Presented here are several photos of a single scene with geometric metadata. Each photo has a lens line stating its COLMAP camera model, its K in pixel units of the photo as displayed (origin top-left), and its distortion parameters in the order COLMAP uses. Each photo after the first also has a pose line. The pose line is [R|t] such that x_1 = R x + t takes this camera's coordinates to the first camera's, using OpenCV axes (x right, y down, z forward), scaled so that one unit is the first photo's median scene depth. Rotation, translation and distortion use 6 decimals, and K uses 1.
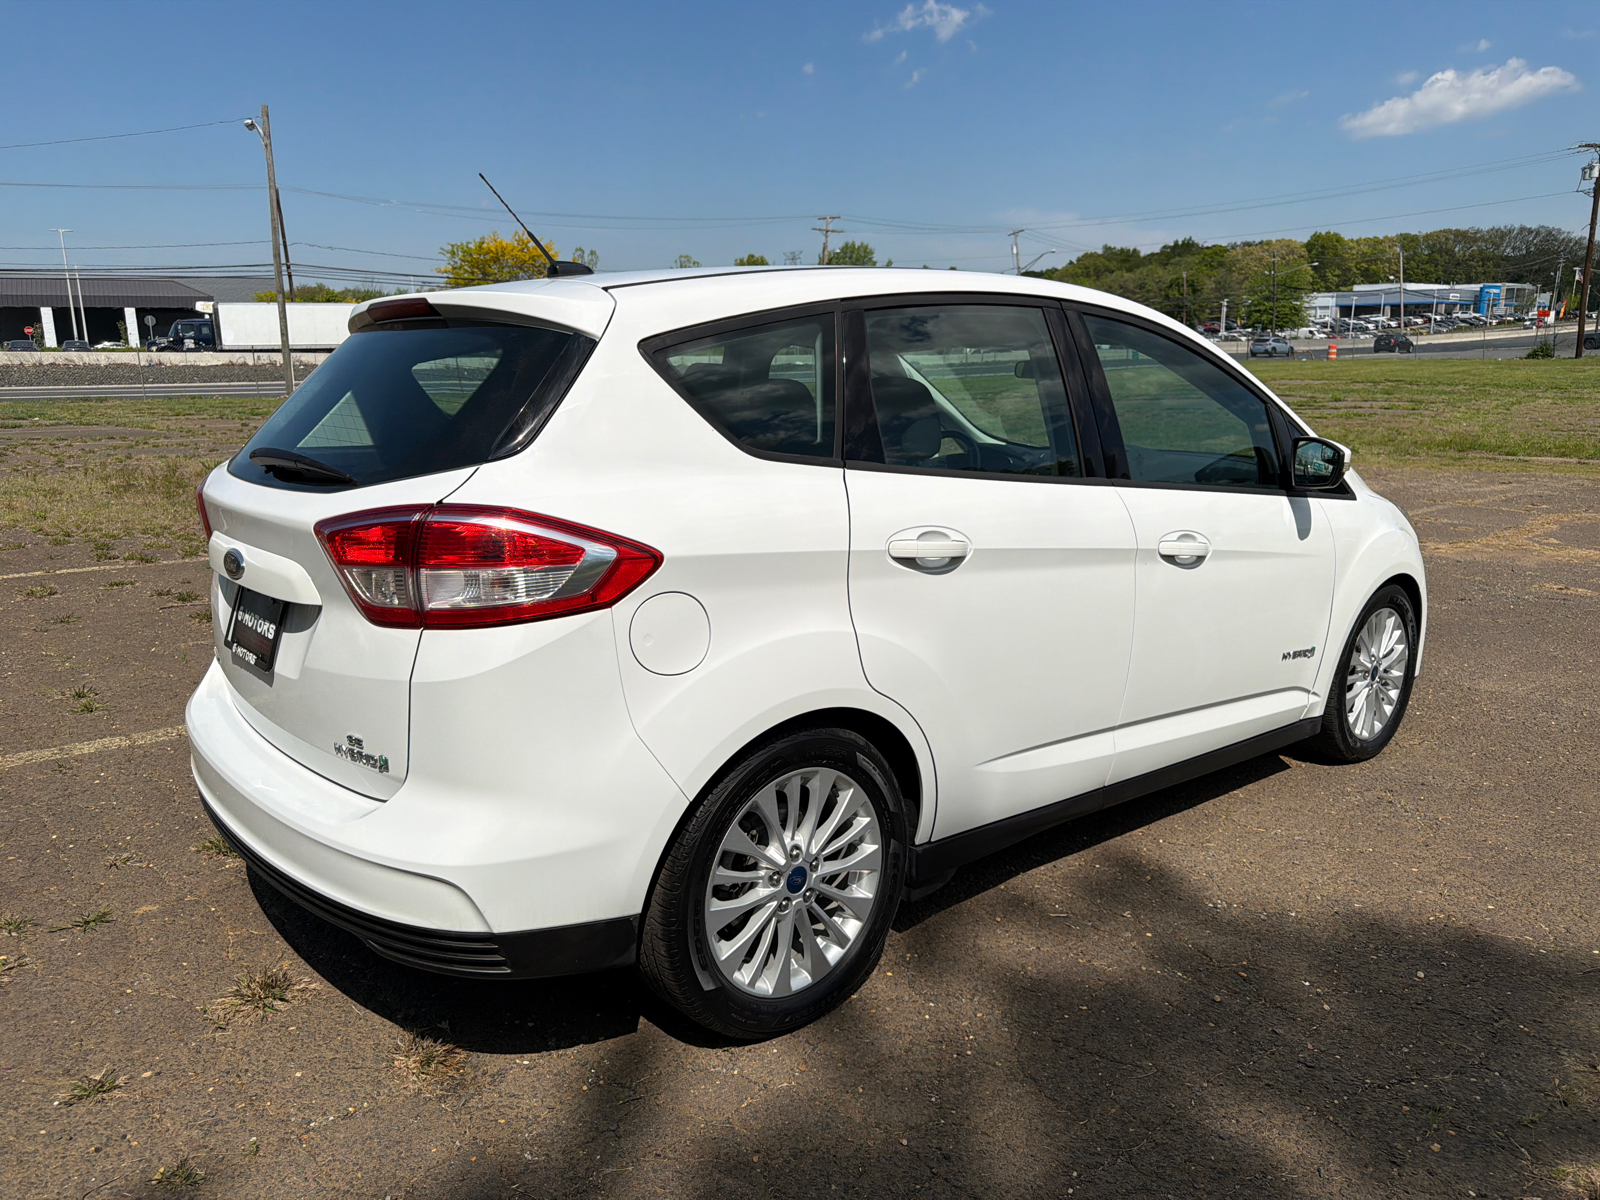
lens RADIAL K [[1202.9, 0, 796.3], [0, 1202.9, 574.4], [0, 0, 1]] dist [0.045356, -0.052967]
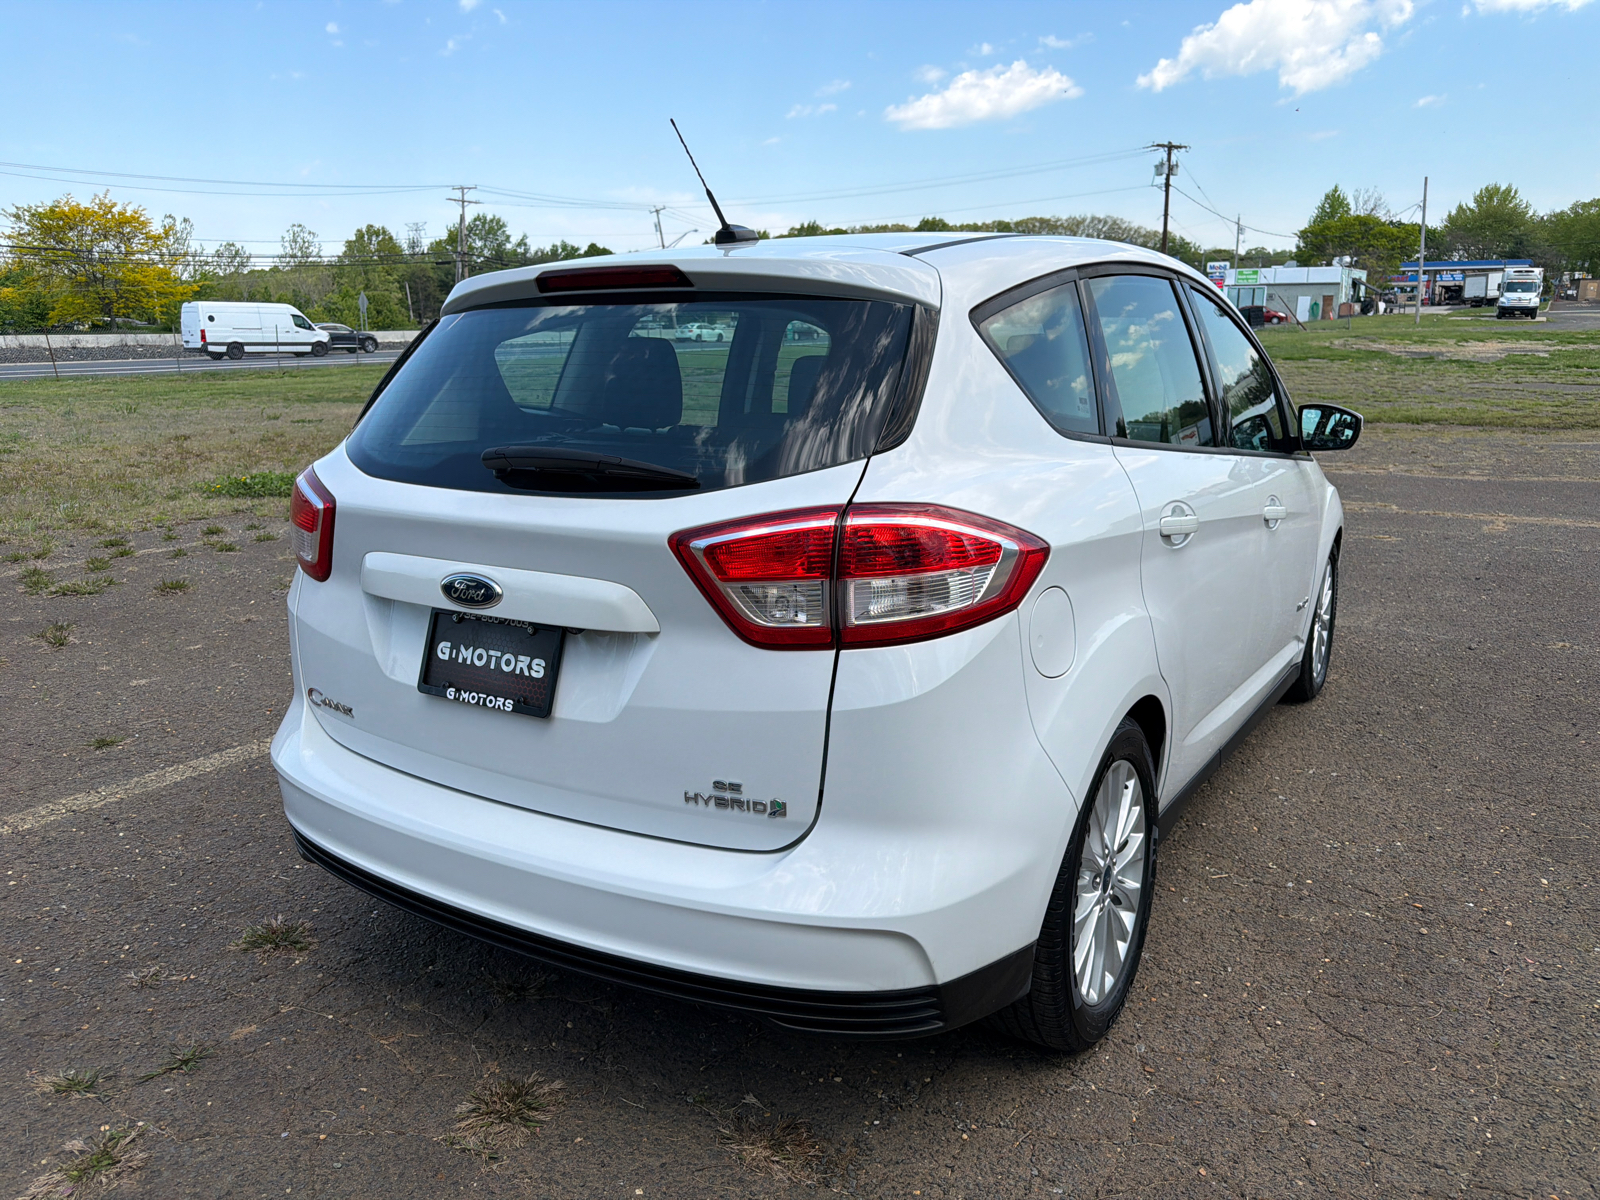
lens RADIAL K [[1211.3, 0, 813.9], [0, 1211.3, 596.3], [0, 0, 1]] dist [0.051934, -0.057632]
pose [[0.955775, -0.068801, 0.285938, -0.550540], [0.059428, 0.997376, 0.041340, -0.027812], [-0.288032, -0.022519, 0.957356, 0.170496]]
